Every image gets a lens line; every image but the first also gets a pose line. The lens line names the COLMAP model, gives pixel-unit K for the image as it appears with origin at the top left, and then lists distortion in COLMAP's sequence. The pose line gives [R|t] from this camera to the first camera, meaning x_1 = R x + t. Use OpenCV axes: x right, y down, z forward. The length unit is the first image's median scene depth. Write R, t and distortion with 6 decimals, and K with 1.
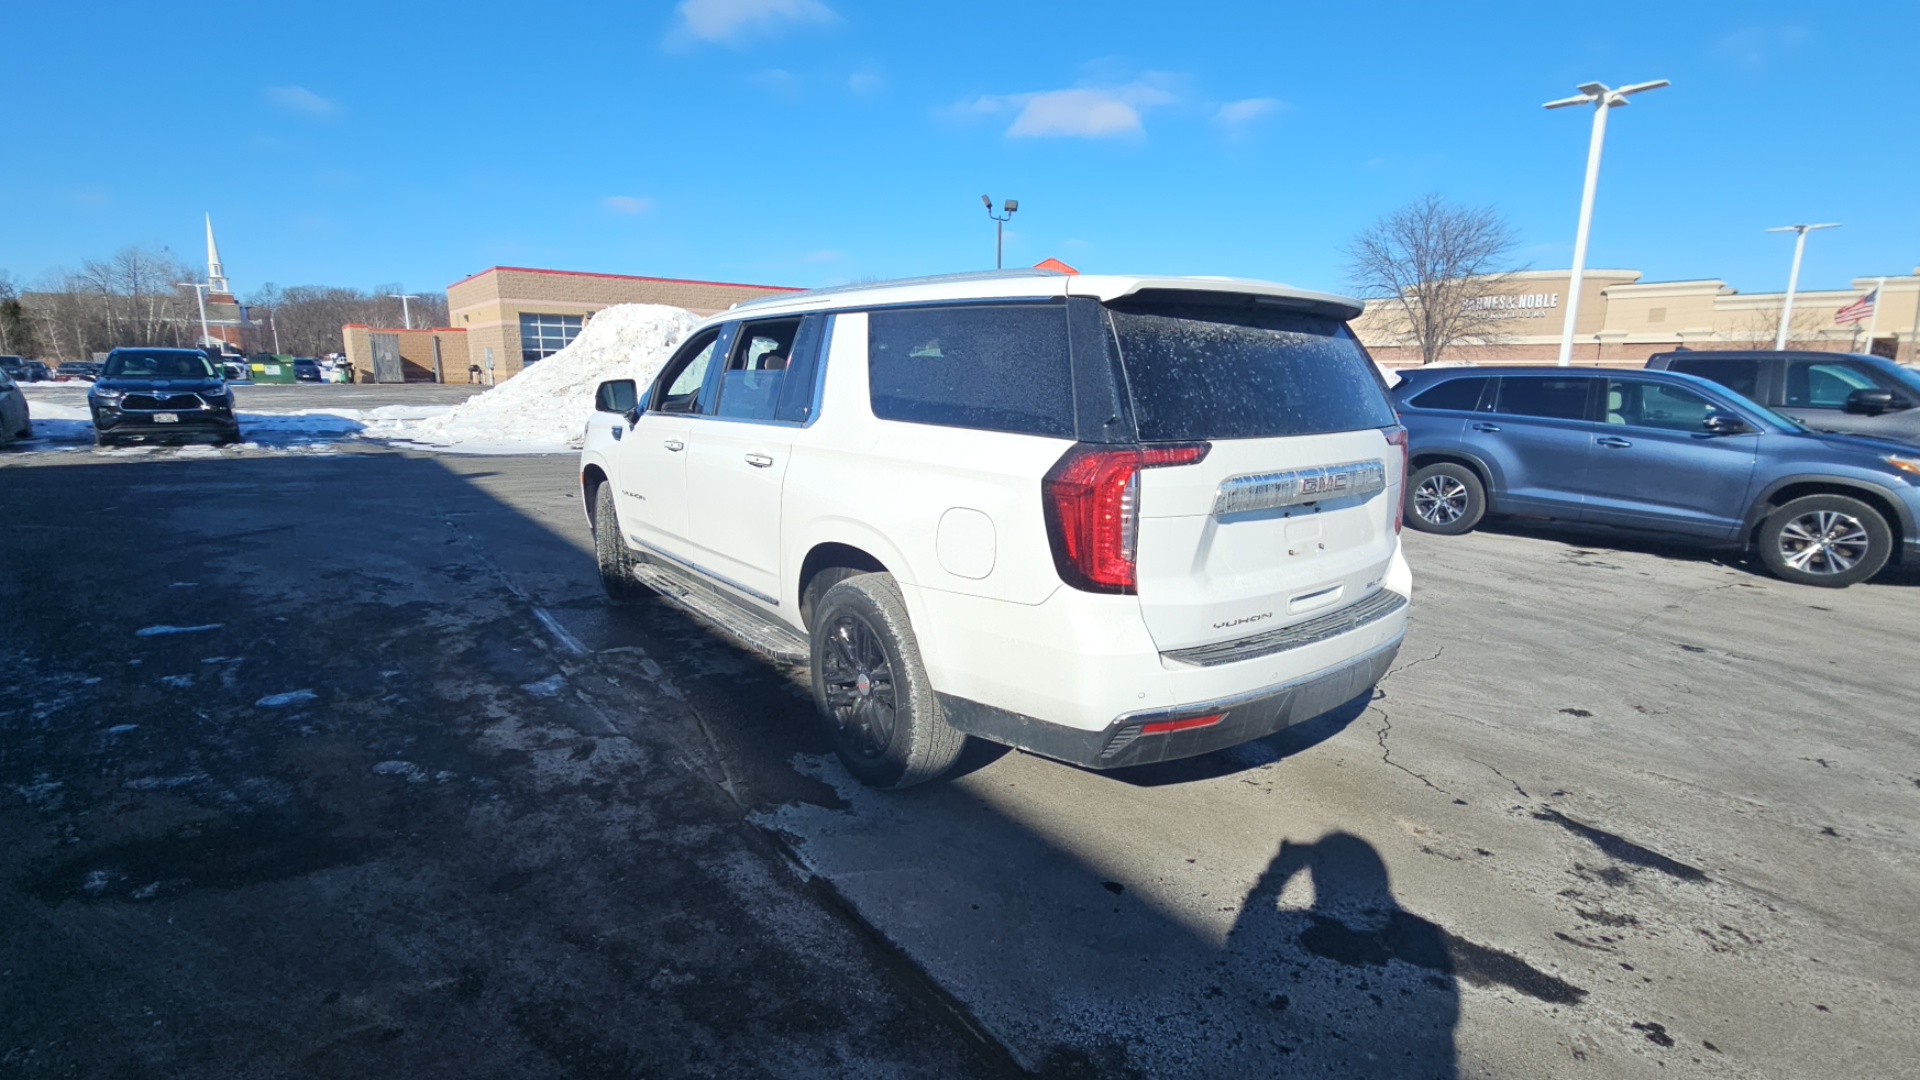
lens RADIAL K [[851.6, 0, 977.1], [0, 851.6, 535.1], [0, 0, 1]] dist [0.001076, -0.000910]
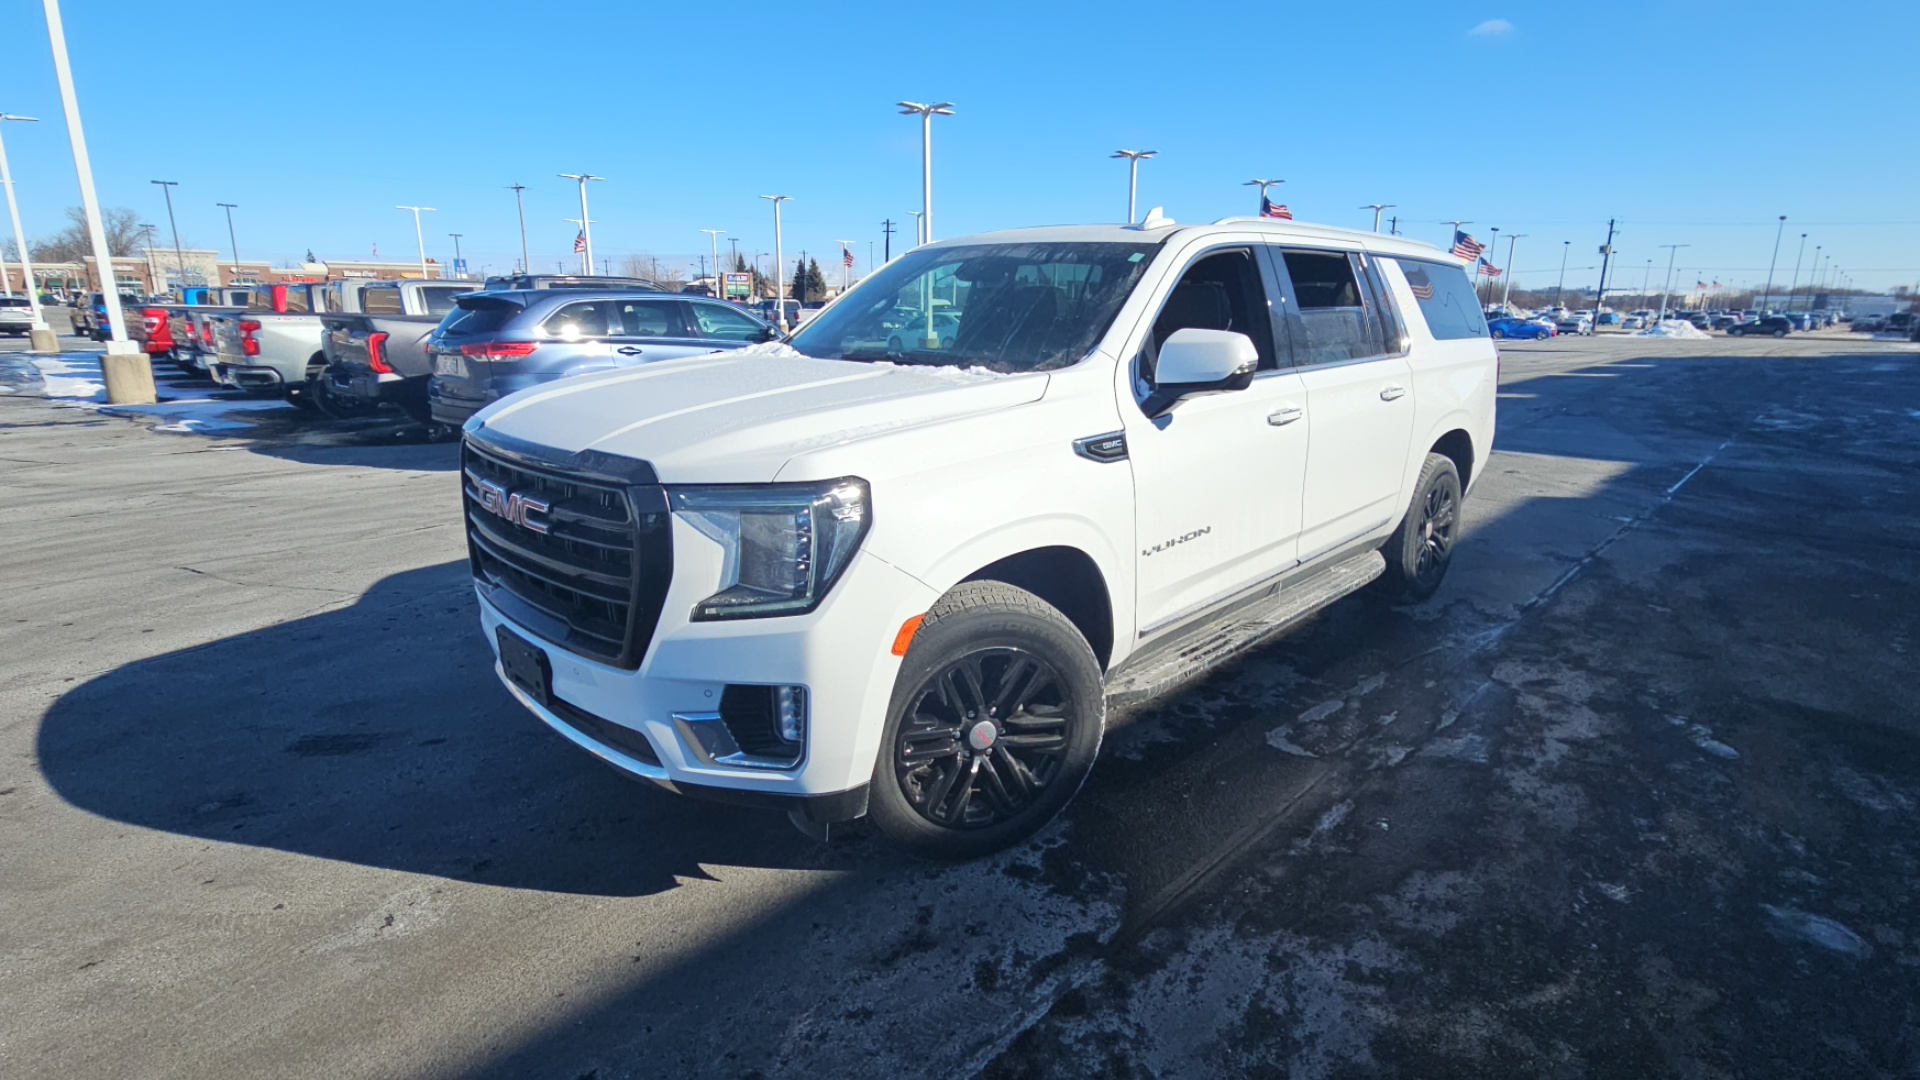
lens RADIAL K [[943.2, 0, 981.1], [0, 943.2, 539.2], [0, 0, 1]] dist [0.003860, -0.000819]
pose [[-0.136650, -0.254580, 0.957348, -1.332701], [0.183186, 0.943253, 0.276979, -0.330582], [-0.973535, 0.213222, -0.082260, 1.611137]]
